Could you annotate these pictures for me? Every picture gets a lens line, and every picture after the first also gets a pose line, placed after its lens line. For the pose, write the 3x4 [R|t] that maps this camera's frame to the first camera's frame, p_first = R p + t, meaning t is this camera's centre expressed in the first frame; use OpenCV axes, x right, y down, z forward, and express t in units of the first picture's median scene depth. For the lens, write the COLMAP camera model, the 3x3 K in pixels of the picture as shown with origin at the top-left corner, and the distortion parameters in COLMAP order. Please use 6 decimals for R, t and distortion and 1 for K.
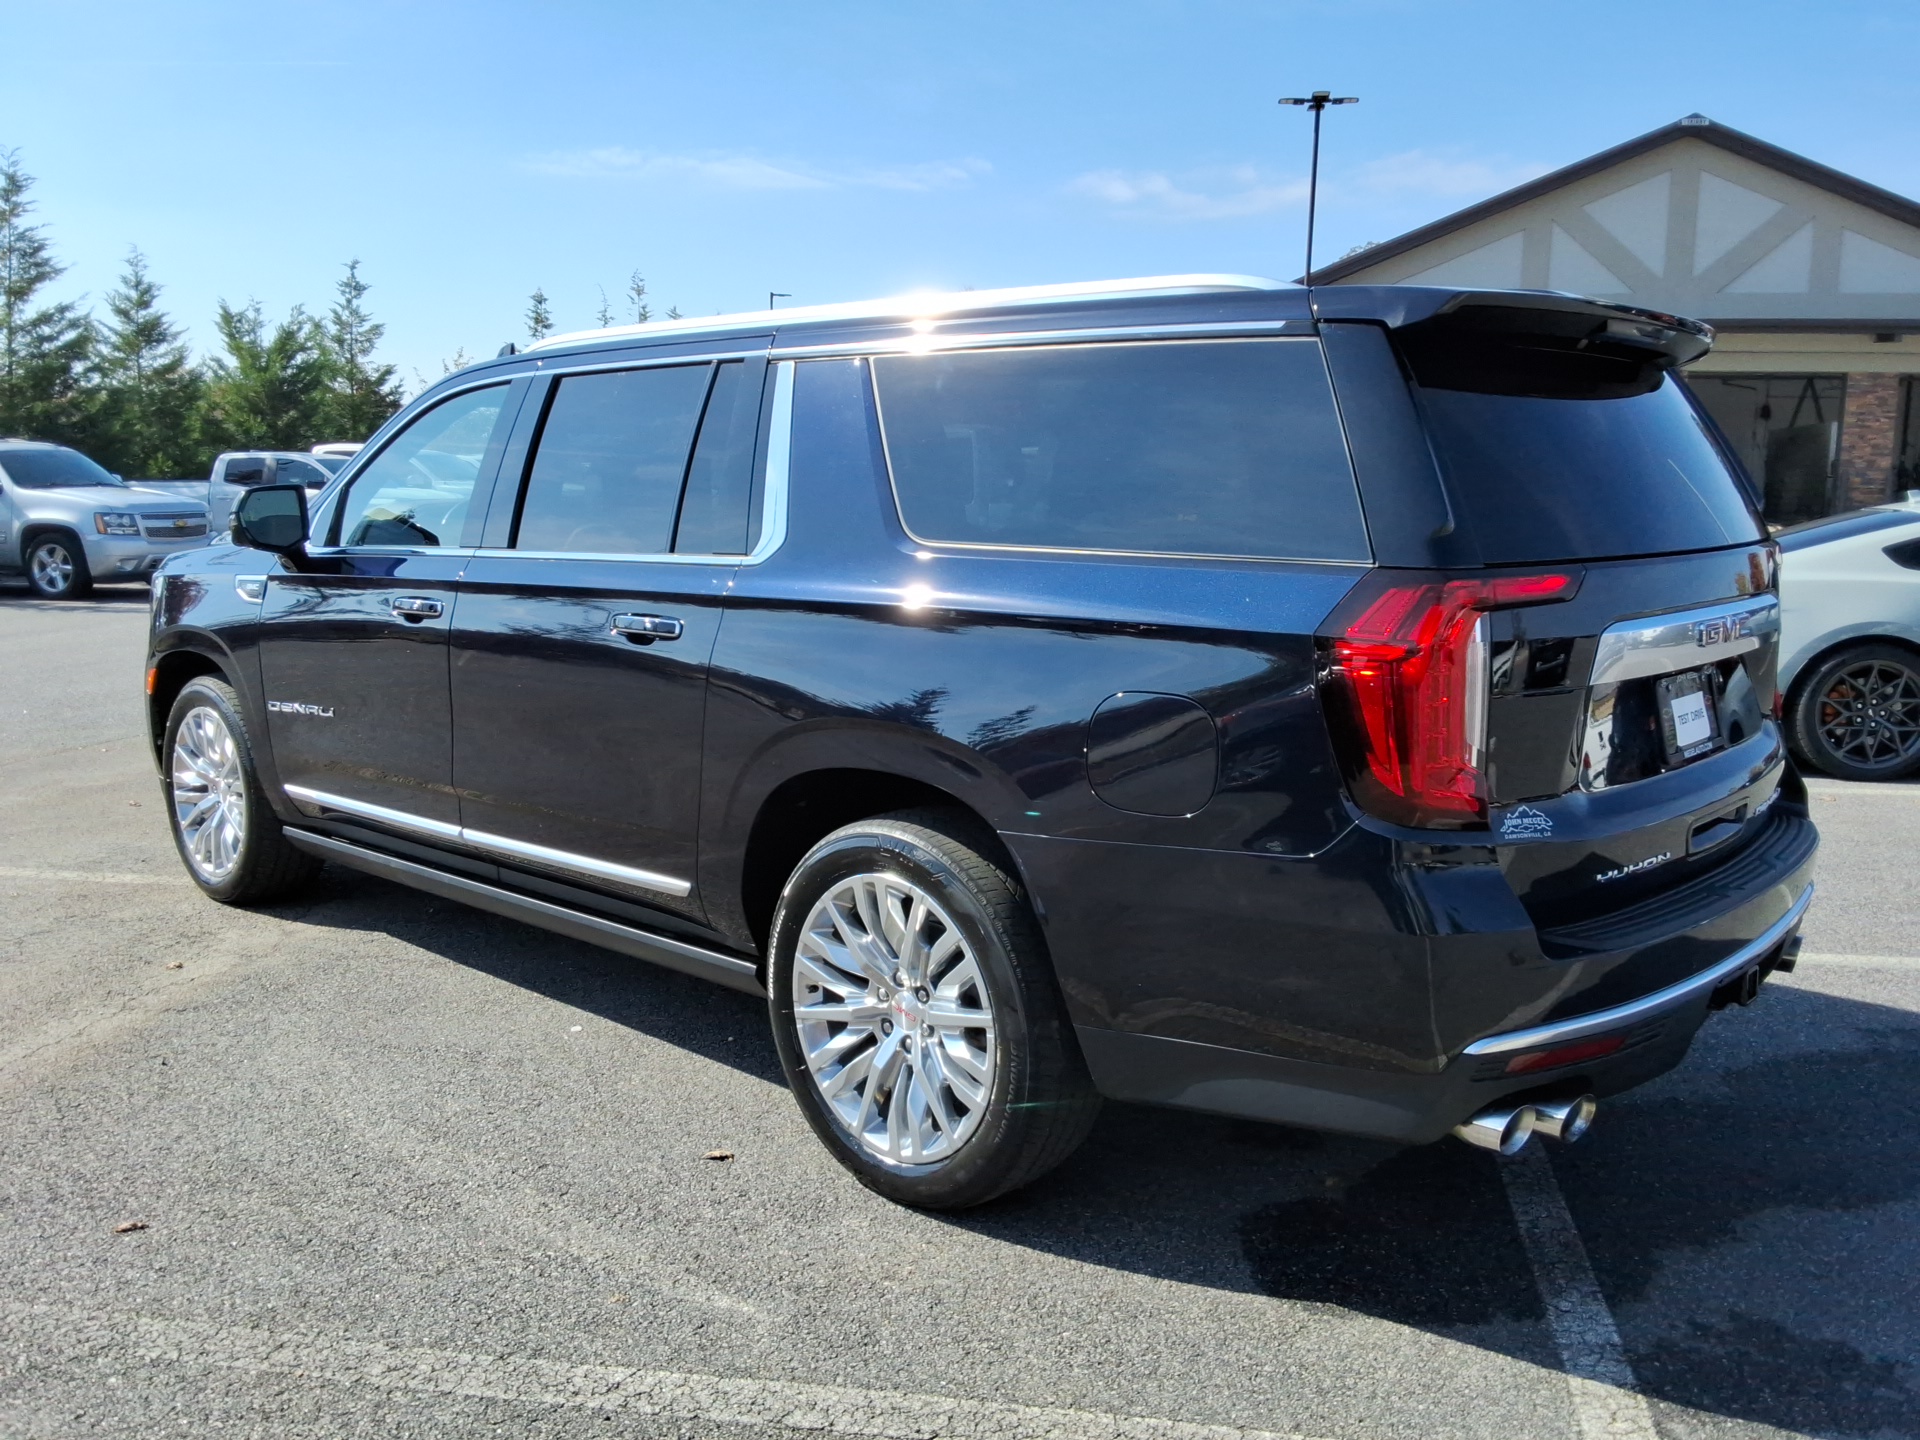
lens RADIAL K [[1569.0, 0, 972.5], [0, 1569.0, 696.4], [0, 0, 1]] dist [0.127523, -0.209278]
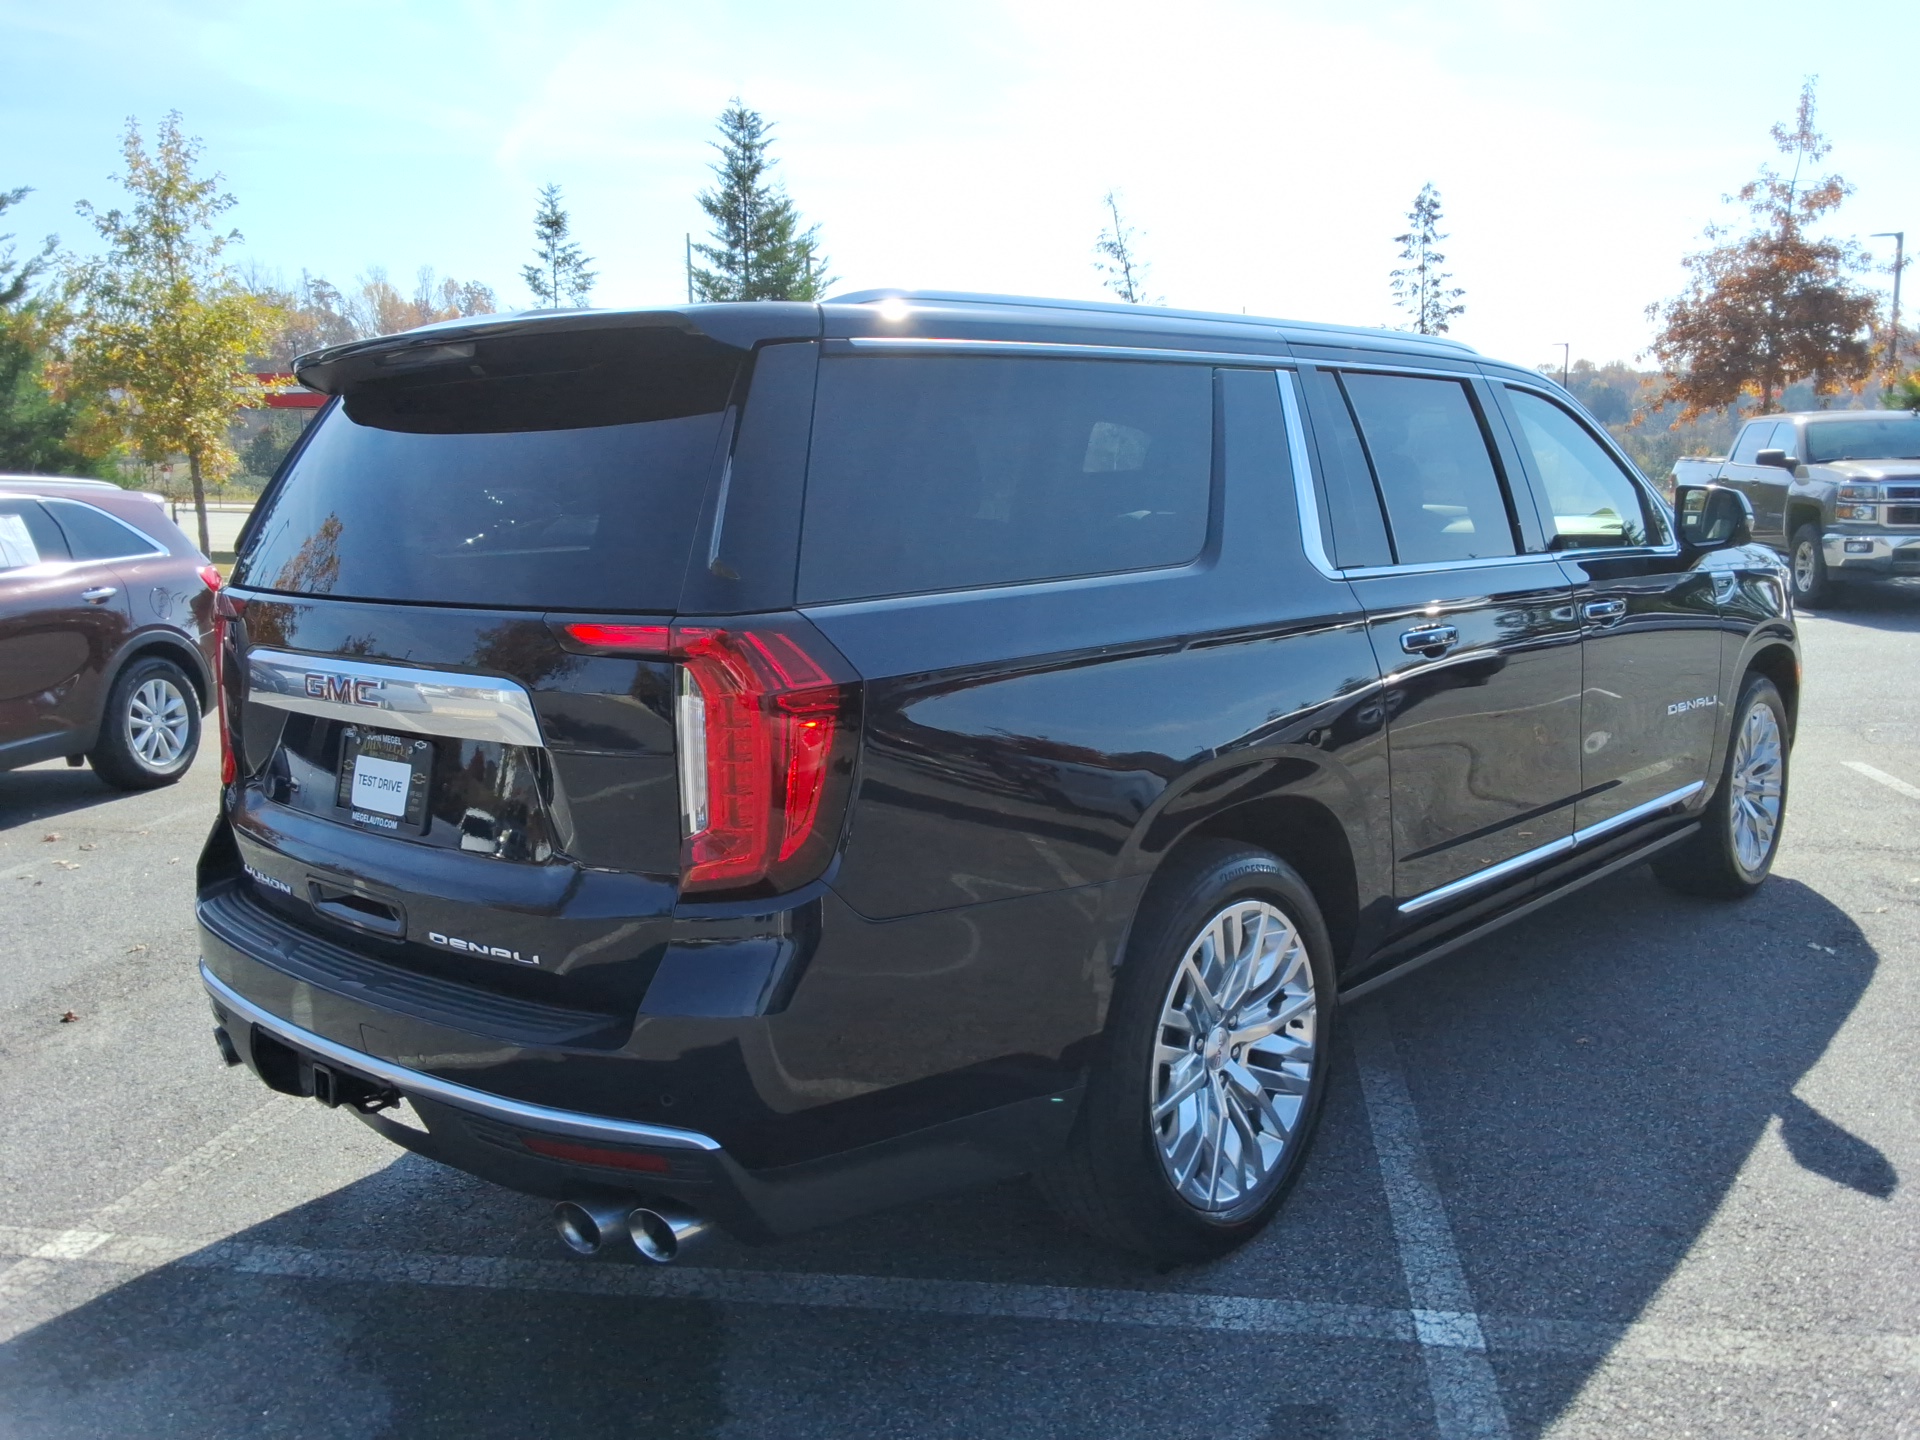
lens RADIAL K [[1569.0, 0, 972.5], [0, 1569.0, 696.4], [0, 0, 1]] dist [0.127523, -0.209278]
pose [[0.010292, 0.135018, -0.990790, 1.081699], [-0.115076, 0.984419, 0.132954, -0.156618], [0.993303, 0.112648, 0.025668, 1.053538]]
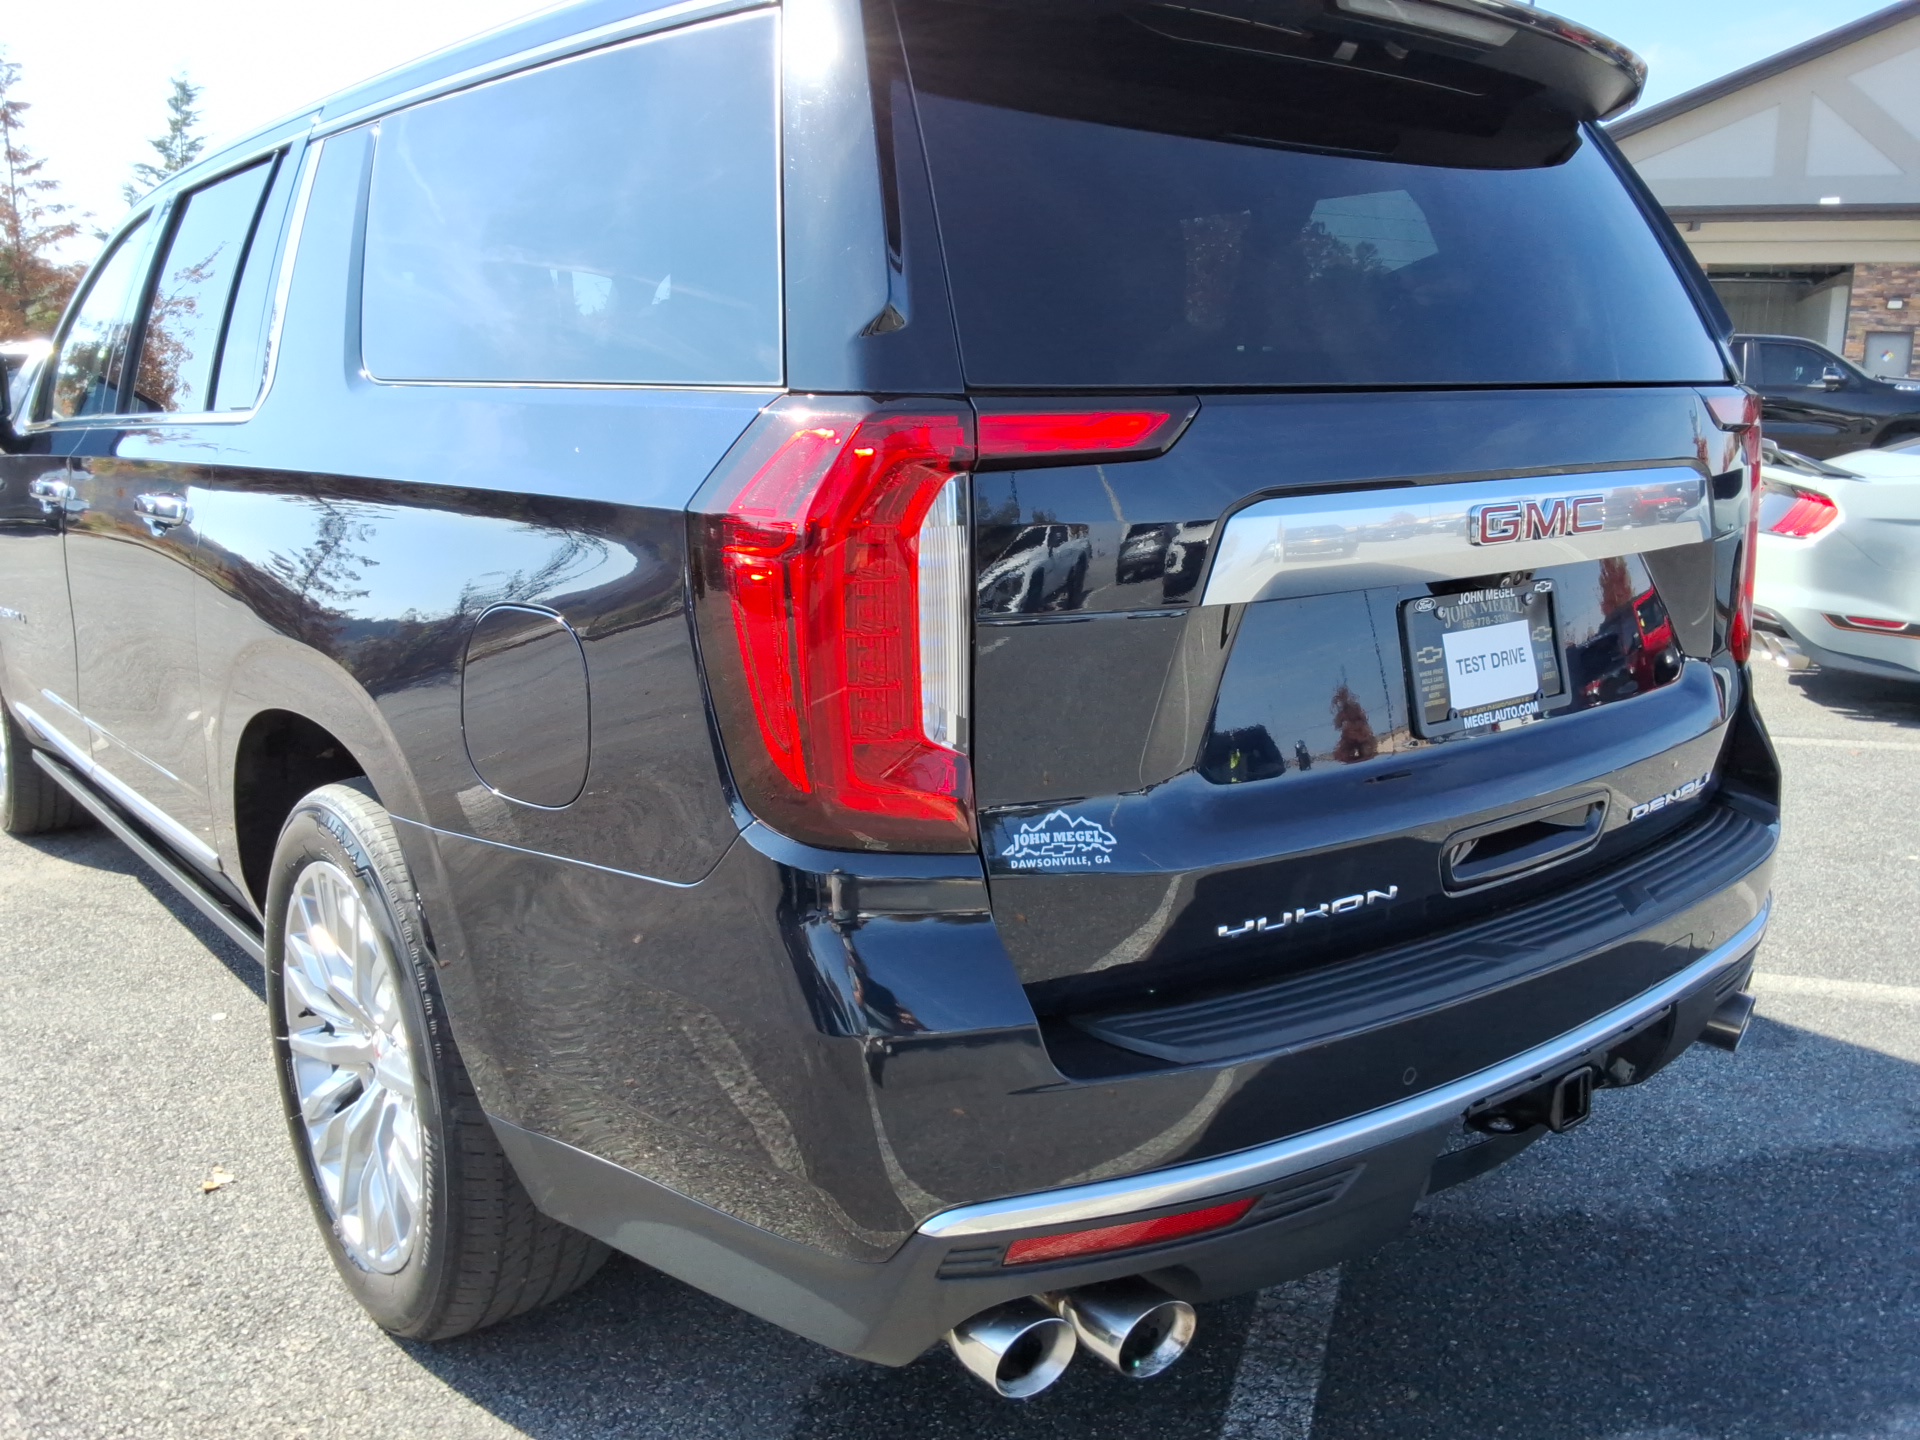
lens RADIAL K [[1569.0, 0, 972.5], [0, 1569.0, 696.4], [0, 0, 1]] dist [0.127523, -0.209278]
pose [[0.989533, 0.023121, -0.142441, 0.273922], [-0.015817, 0.998511, 0.052200, -0.001987], [0.143436, -0.049401, 0.988426, 0.293932]]
